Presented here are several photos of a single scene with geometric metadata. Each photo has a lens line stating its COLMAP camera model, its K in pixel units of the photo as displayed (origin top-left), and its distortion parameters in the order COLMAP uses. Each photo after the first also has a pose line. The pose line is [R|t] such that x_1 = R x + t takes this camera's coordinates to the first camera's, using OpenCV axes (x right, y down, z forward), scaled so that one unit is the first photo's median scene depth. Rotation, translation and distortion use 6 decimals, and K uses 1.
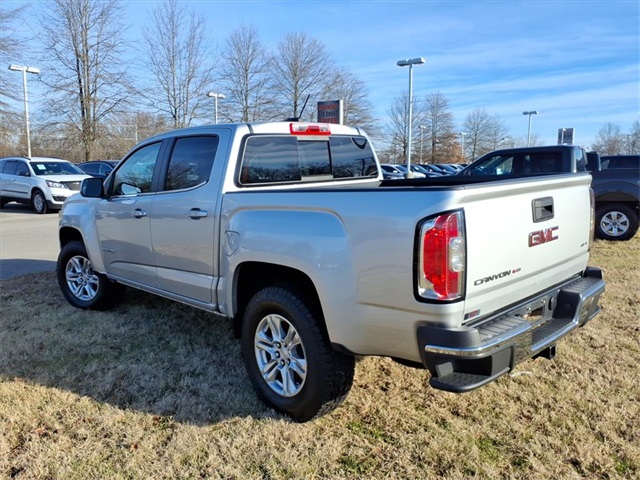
lens RADIAL K [[520.9, 0, 315.2], [0, 520.9, 236.4], [0, 0, 1]] dist [0.036268, -0.037997]
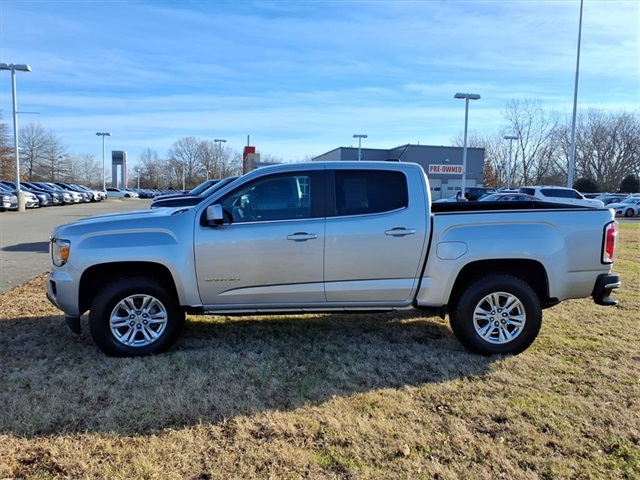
lens RADIAL K [[520.9, 0, 317.3], [0, 520.9, 250.5], [0, 0, 1]] dist [0.036268, -0.037997]
pose [[0.649512, -0.074617, 0.756681, -0.181388], [0.081513, 0.996271, 0.028275, -0.007123], [-0.755969, 0.043315, 0.653172, 0.042738]]
